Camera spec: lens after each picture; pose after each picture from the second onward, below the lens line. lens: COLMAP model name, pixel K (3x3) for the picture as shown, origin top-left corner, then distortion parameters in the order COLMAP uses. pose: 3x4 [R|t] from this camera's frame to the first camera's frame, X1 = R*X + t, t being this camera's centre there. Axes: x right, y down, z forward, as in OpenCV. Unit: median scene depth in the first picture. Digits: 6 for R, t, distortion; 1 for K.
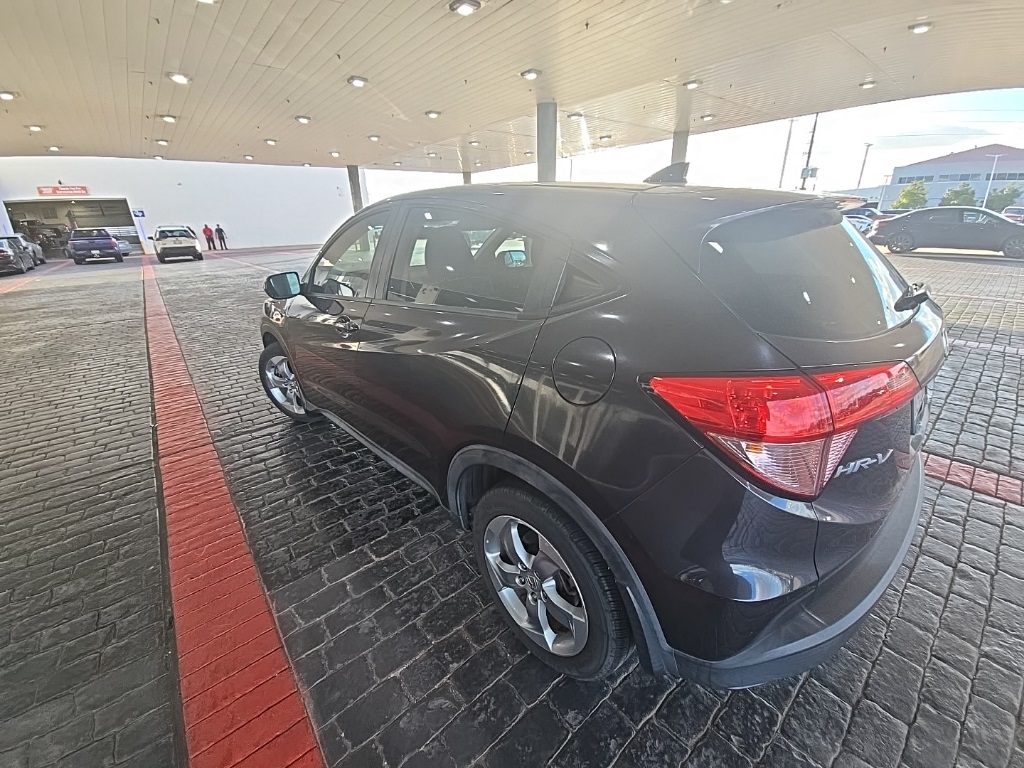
lens RADIAL K [[411.0, 0, 512.0], [0, 411.0, 384.0], [0, 0, 1]] dist [0.001584, -0.004980]
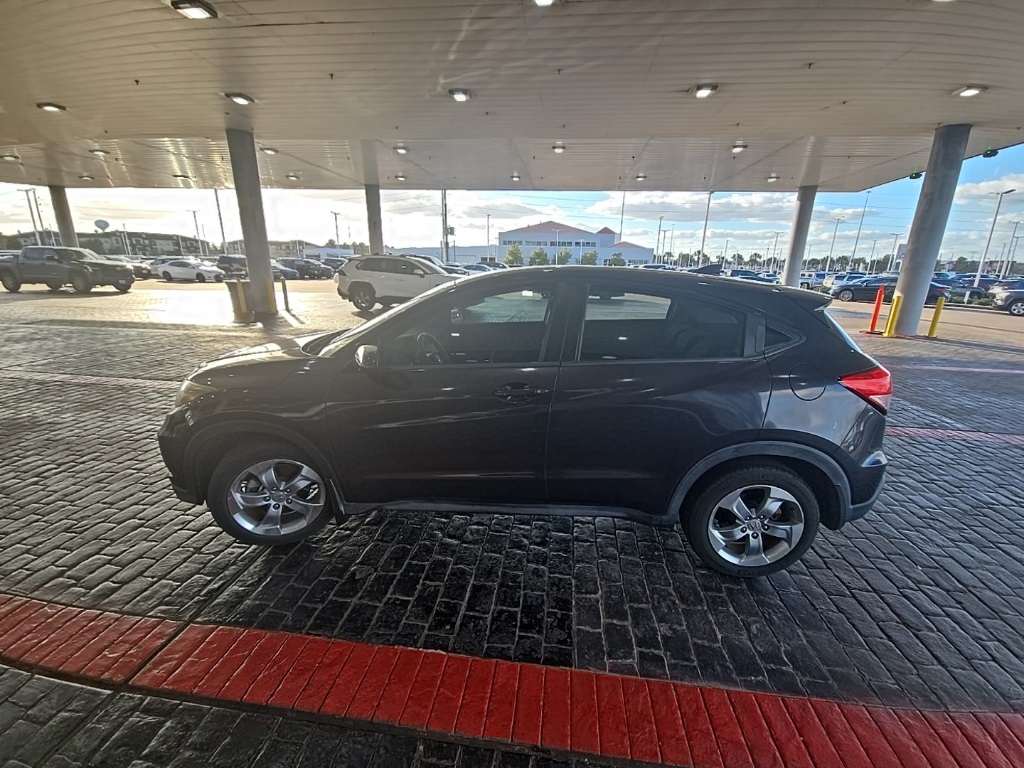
lens RADIAL K [[431.3, 0, 514.7], [0, 431.3, 400.3], [0, 0, 1]] dist [0.000031, -0.006012]
pose [[0.727814, -0.164634, 0.665719, -0.185888], [0.212702, 0.977075, 0.009092, -0.021557], [-0.651954, 0.134983, 0.746147, 0.035956]]
